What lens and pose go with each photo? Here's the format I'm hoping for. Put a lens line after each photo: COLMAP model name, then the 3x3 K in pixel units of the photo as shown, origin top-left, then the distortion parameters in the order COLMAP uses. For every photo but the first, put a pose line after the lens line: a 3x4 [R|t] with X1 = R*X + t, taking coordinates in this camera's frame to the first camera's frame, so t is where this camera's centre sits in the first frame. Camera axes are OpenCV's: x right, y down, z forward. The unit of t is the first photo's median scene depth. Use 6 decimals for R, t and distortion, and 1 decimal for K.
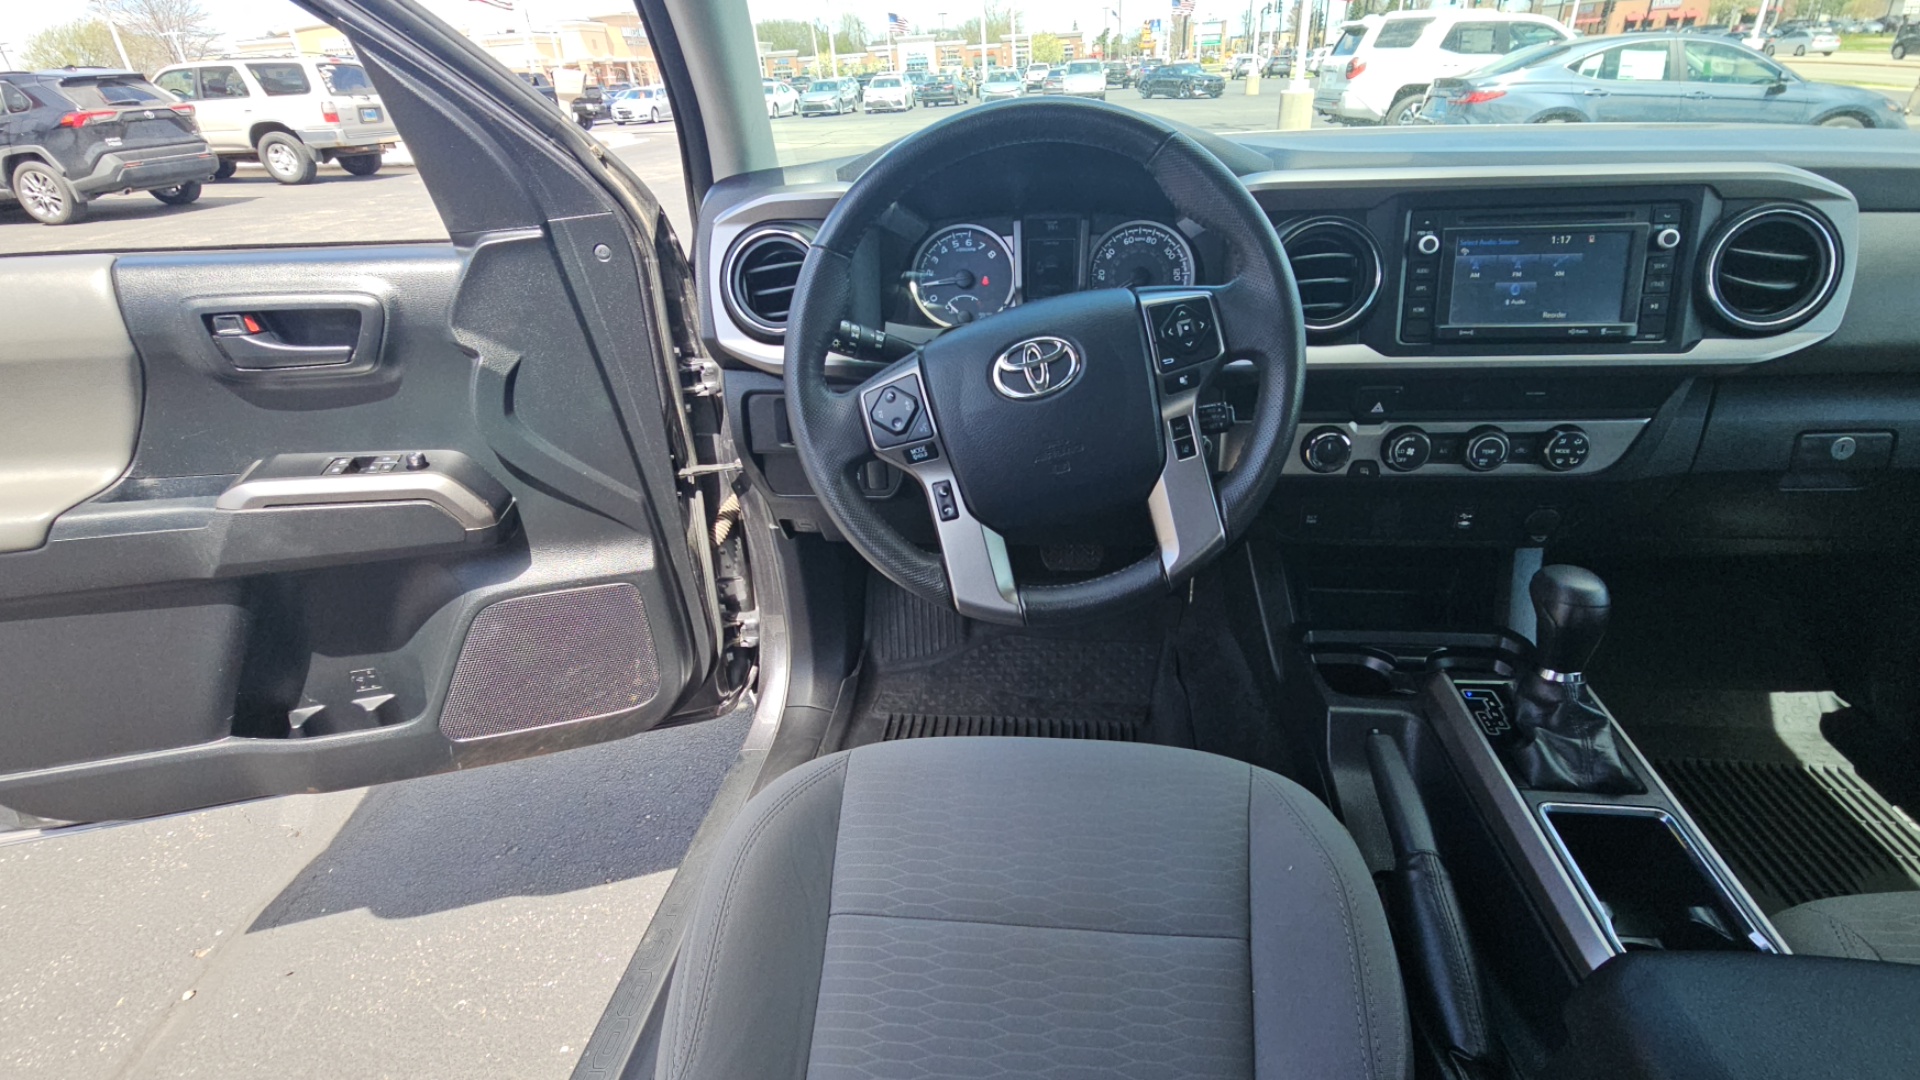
lens RADIAL K [[861.3, 0, 978.7], [0, 861.3, 541.9], [0, 0, 1]] dist [0.011113, -0.008304]
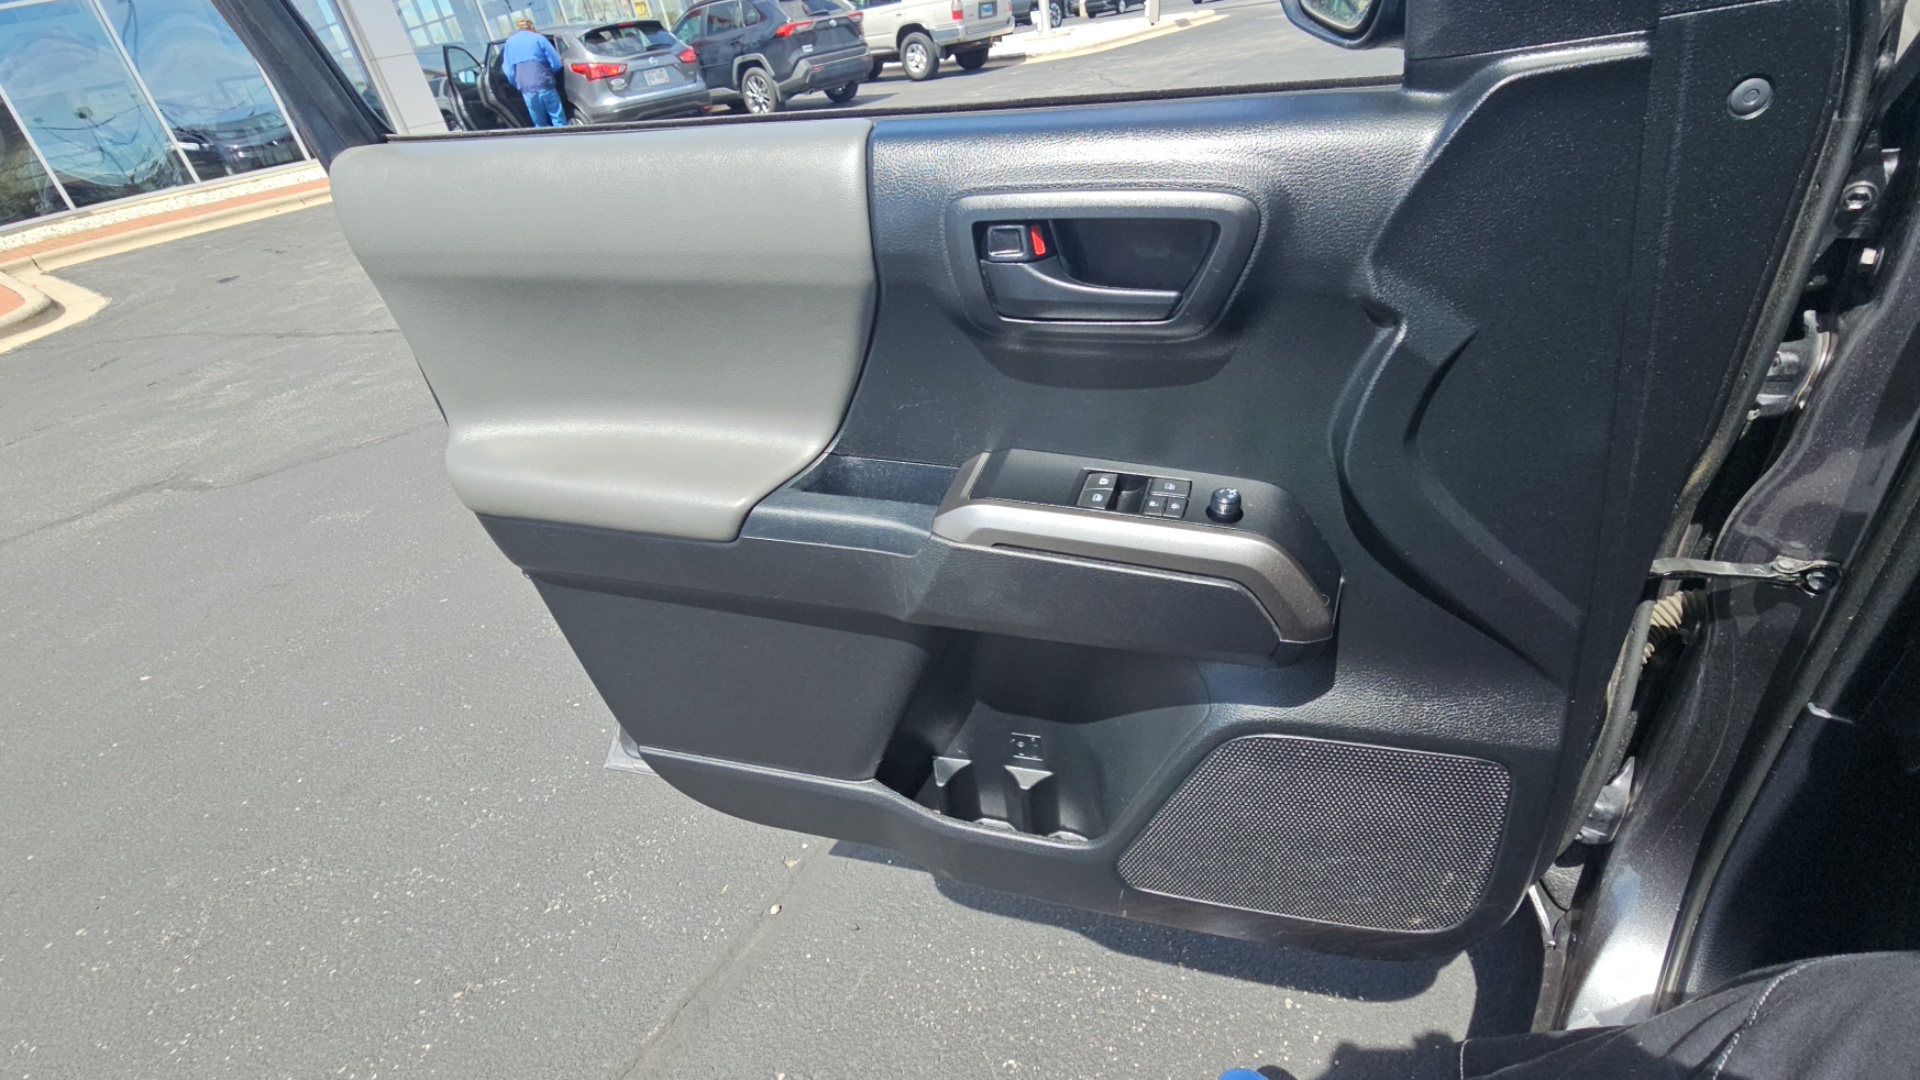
lens RADIAL K [[861.3, 0, 961.9], [0, 861.3, 533.8], [0, 0, 1]] dist [0.011113, -0.008304]
pose [[0.835368, 0.218771, -0.504281, -0.457670], [-0.165109, 0.974891, 0.149422, -0.116571], [0.524308, -0.041561, 0.850514, 0.395223]]
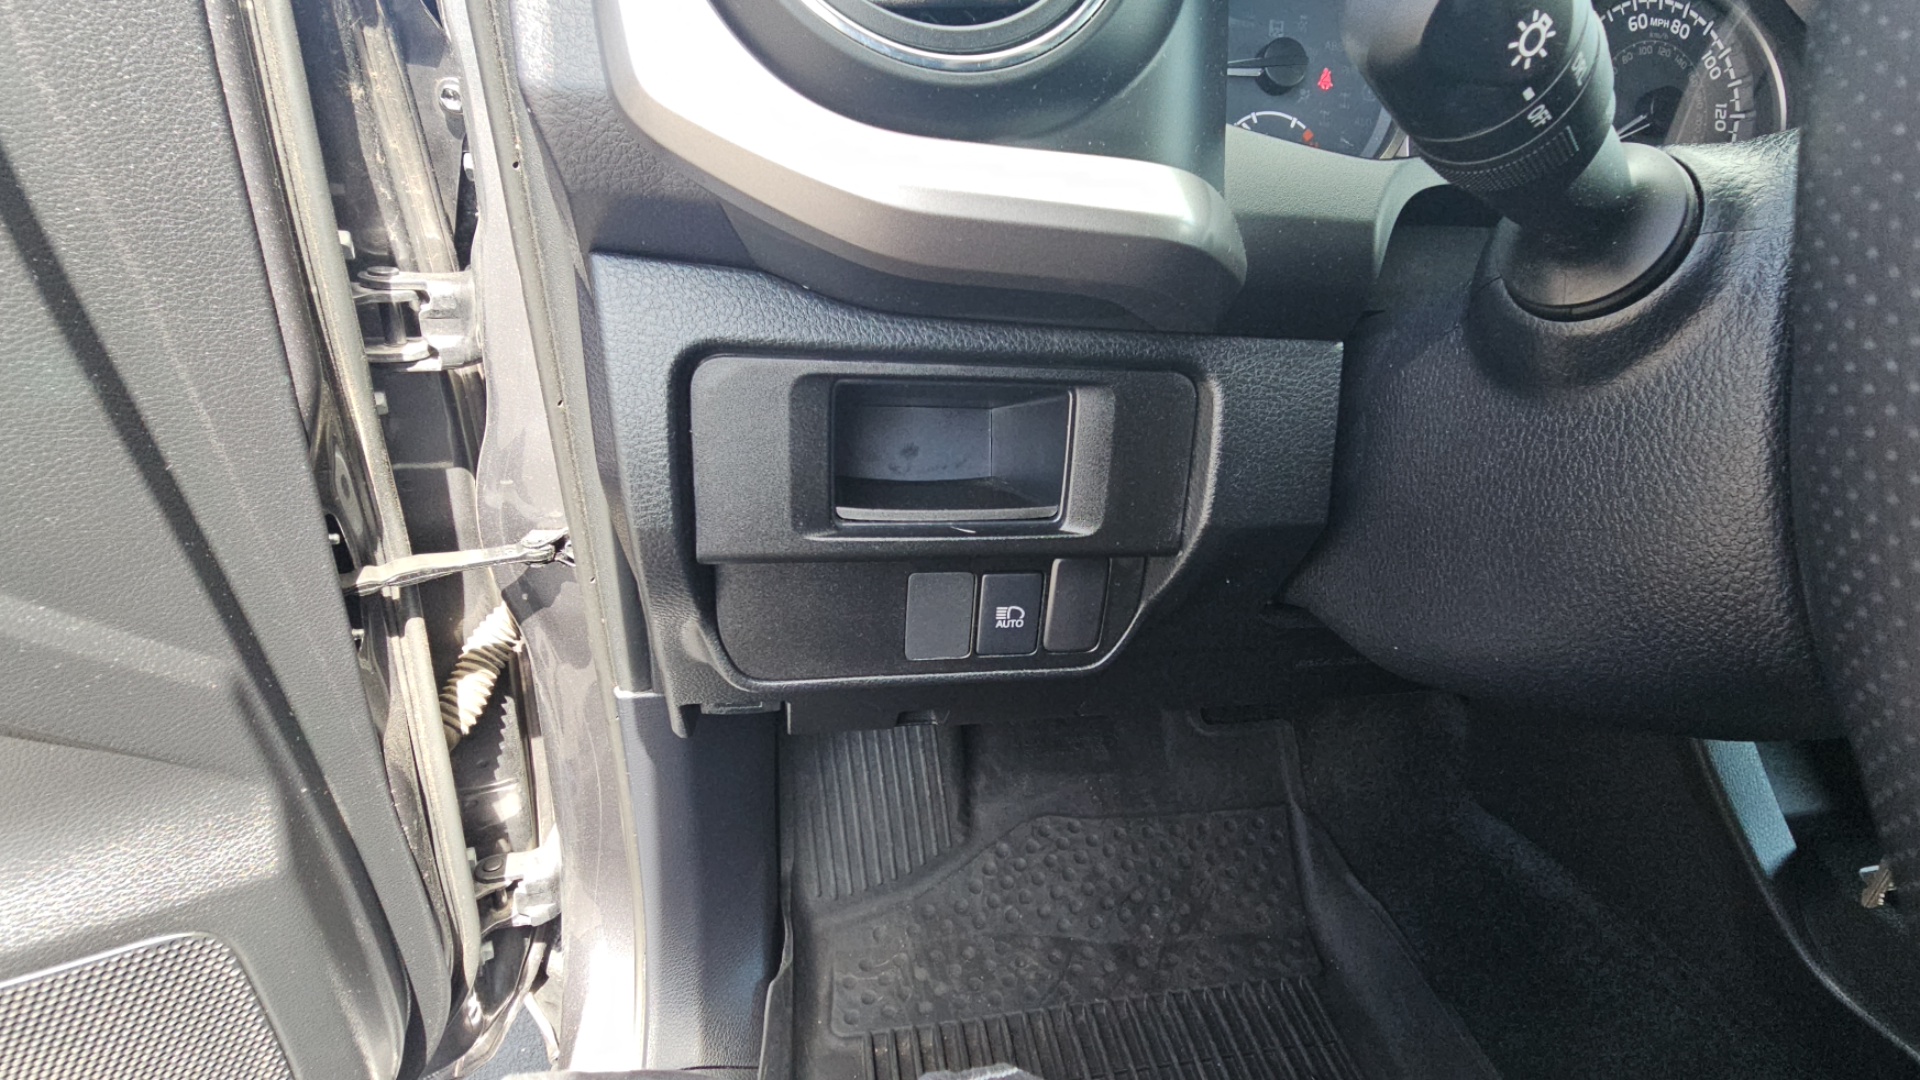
lens RADIAL K [[861.3, 0, 980.0], [0, 861.3, 536.6], [0, 0, 1]] dist [0.011113, -0.008304]
pose [[0.947927, -0.027110, 0.317332, -0.227779], [0.031434, 0.999470, -0.008513, -0.092691], [-0.316933, 0.018045, 0.948276, 0.609314]]
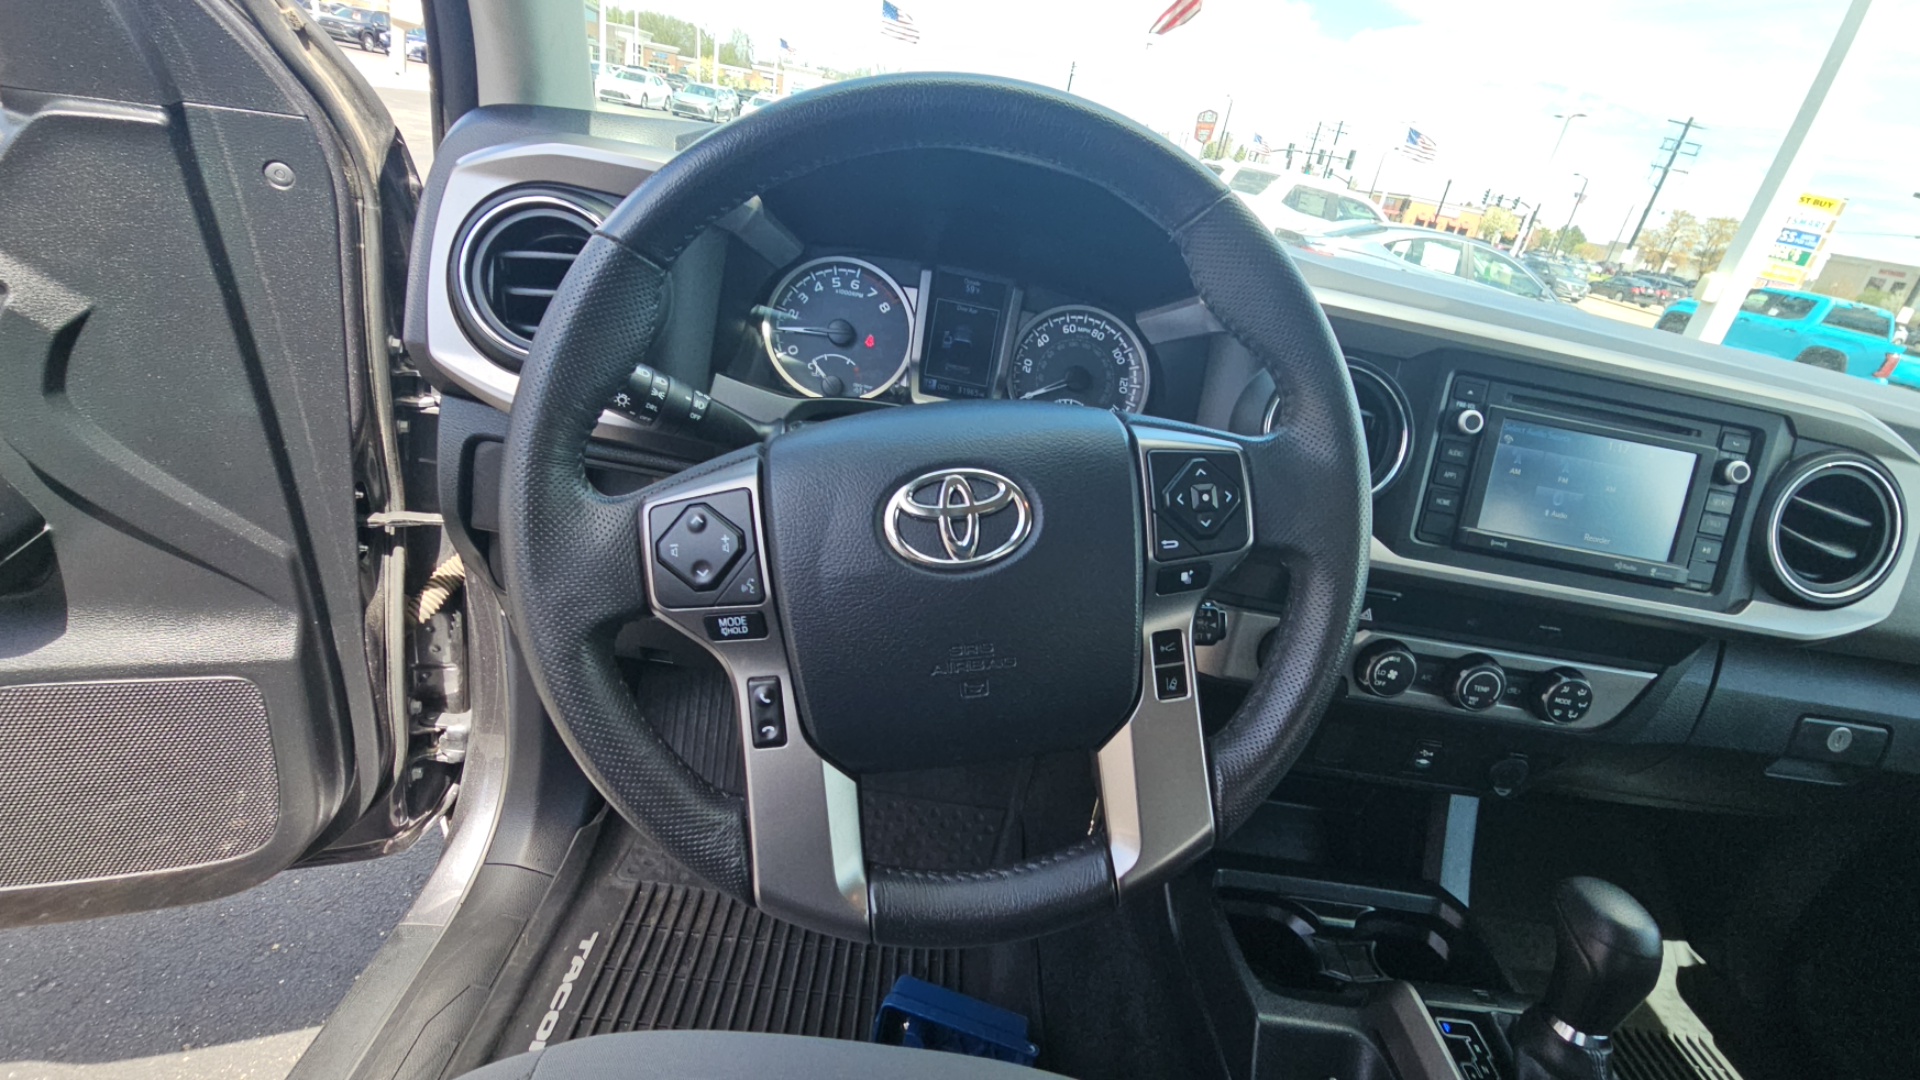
lens RADIAL K [[861.3, 0, 977.6], [0, 861.3, 543.4], [0, 0, 1]] dist [0.011113, -0.008304]
pose [[0.966047, 0.155030, 0.206685, -0.024513], [-0.143399, 0.987171, -0.070209, -0.087344], [-0.214918, 0.038186, 0.975885, 0.253119]]
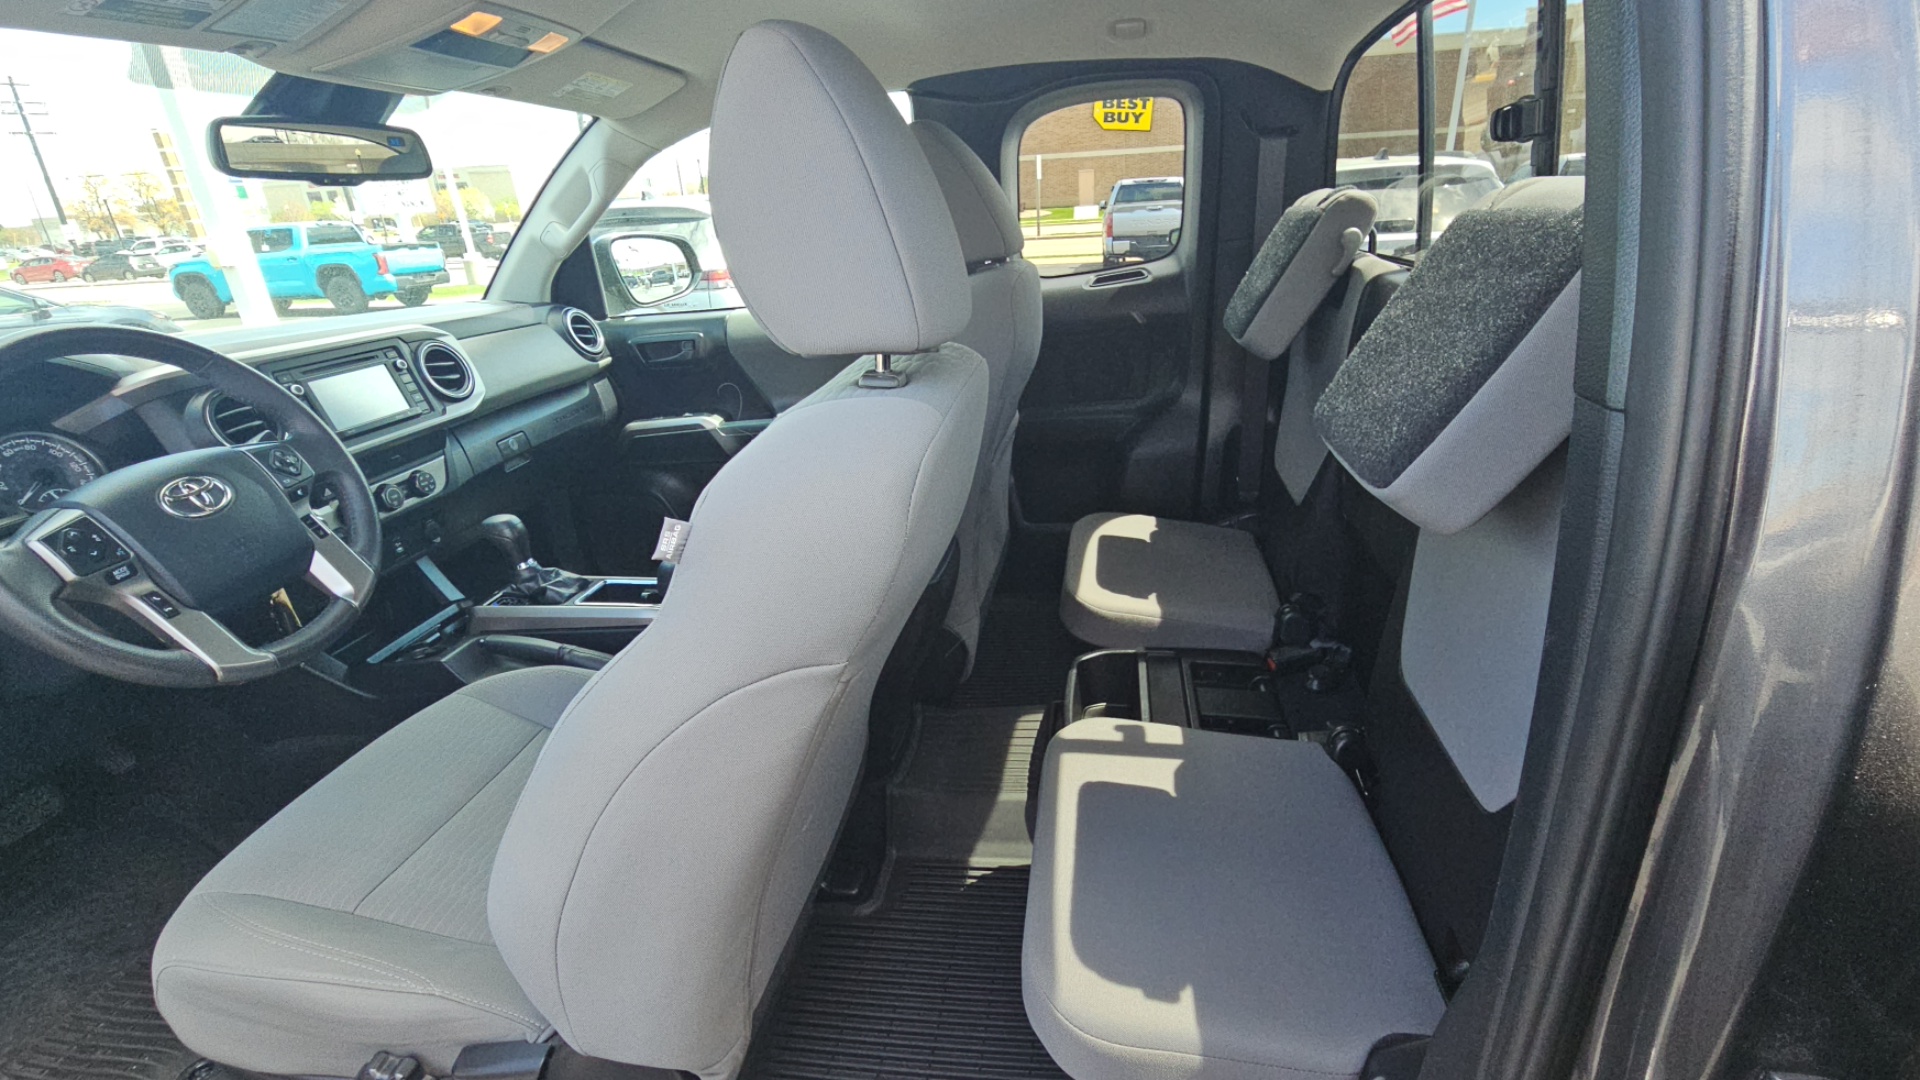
lens RADIAL K [[861.3, 0, 979.3], [0, 861.3, 544.0], [0, 0, 1]] dist [0.011113, -0.008304]
pose [[0.039786, -0.335003, 0.941377, -0.732848], [0.528095, 0.806841, 0.264808, 0.093748], [-0.848252, 0.486601, 0.209014, -0.195538]]
